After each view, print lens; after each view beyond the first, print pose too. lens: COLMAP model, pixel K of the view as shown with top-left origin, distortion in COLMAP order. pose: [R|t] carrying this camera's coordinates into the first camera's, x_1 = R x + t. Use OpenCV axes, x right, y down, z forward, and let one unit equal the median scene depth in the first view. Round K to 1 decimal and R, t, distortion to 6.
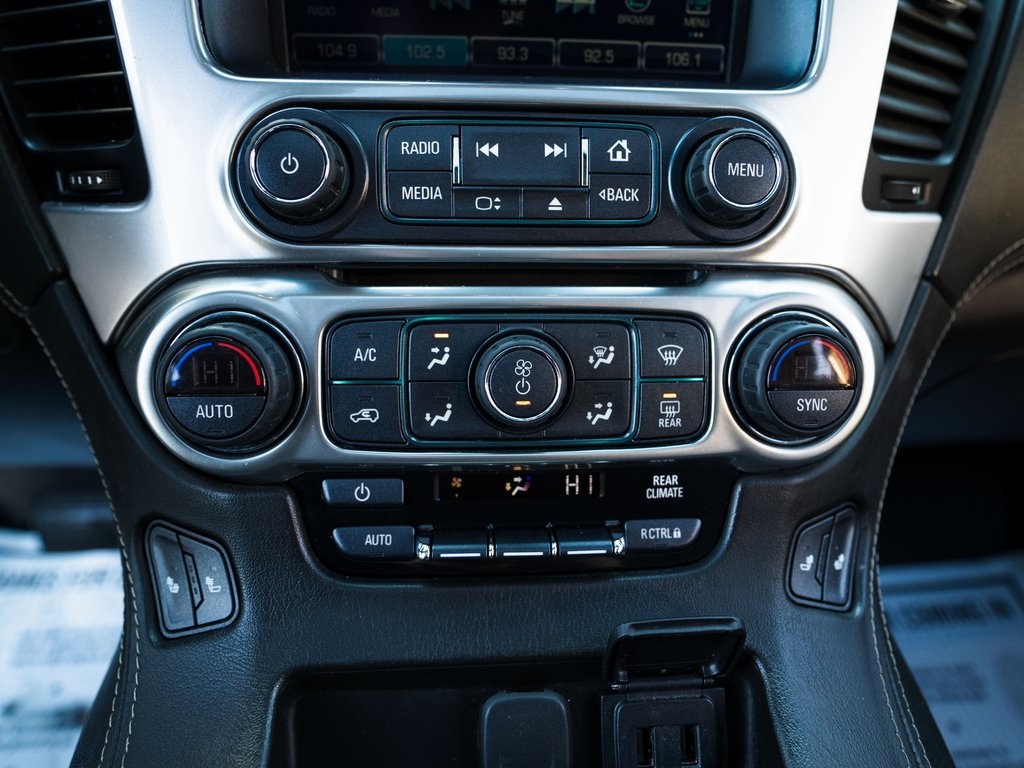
lens RADIAL K [[699.7, 0, 520.0], [0, 699.7, 377.3], [0, 0, 1]] dist [-0.053223, 0.014343]
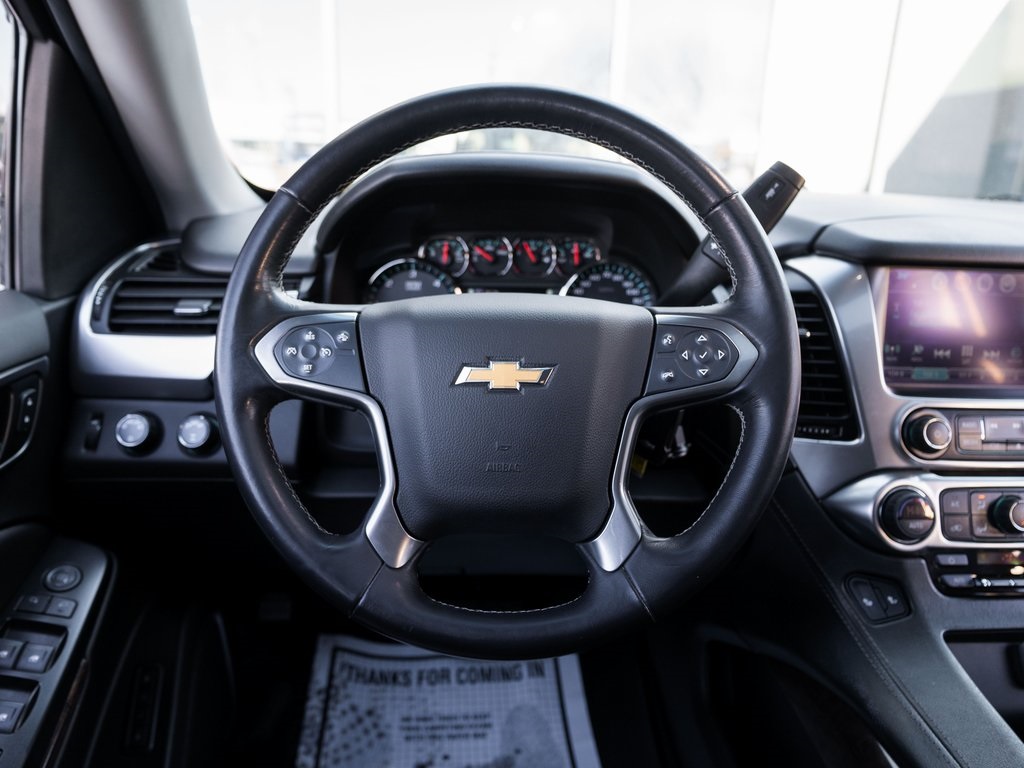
lens RADIAL K [[699.7, 0, 491.3], [0, 699.7, 385.1], [0, 0, 1]] dist [-0.053223, 0.014343]
pose [[0.999488, 0.009940, -0.030427, -1.815354], [-0.015079, 0.984688, -0.173674, -0.002121], [0.028235, 0.174044, 0.984333, -1.565162]]
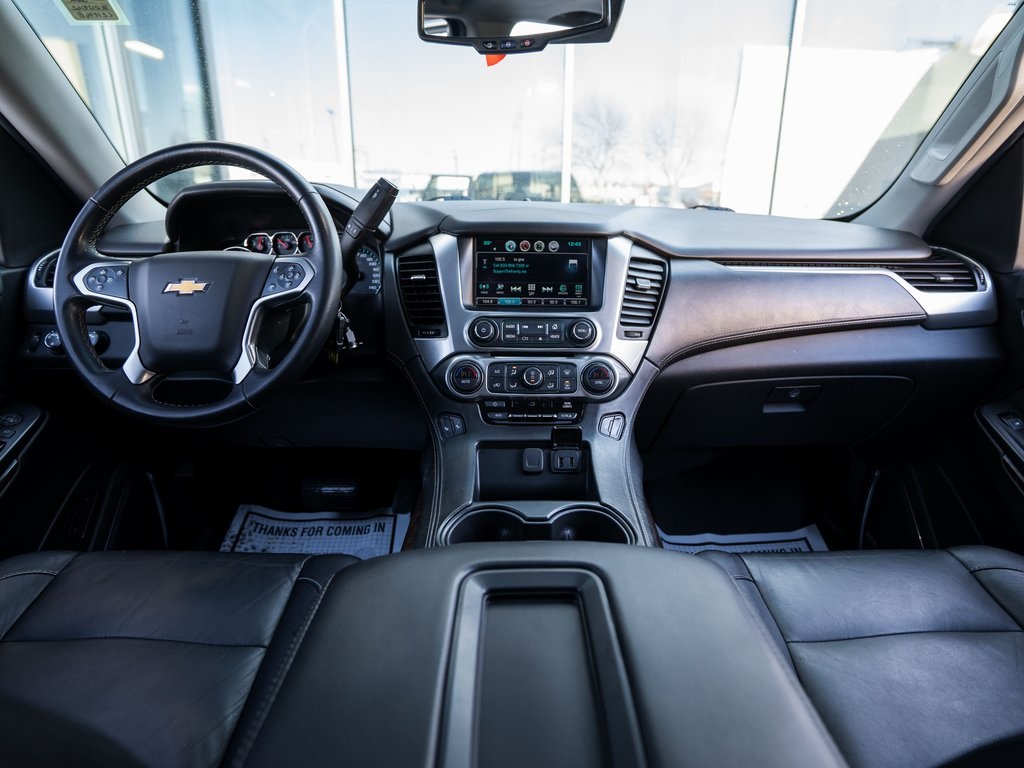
lens RADIAL K [[575.9, 0, 510.2], [0, 575.9, 385.8], [0, 0, 1]] dist [-0.036399, 0.014204]
pose [[0.997638, 0.000425, -0.068690, 0.109450], [-0.012770, 0.983695, -0.179390, 0.694928], [0.067494, 0.179843, 0.981377, -2.508236]]
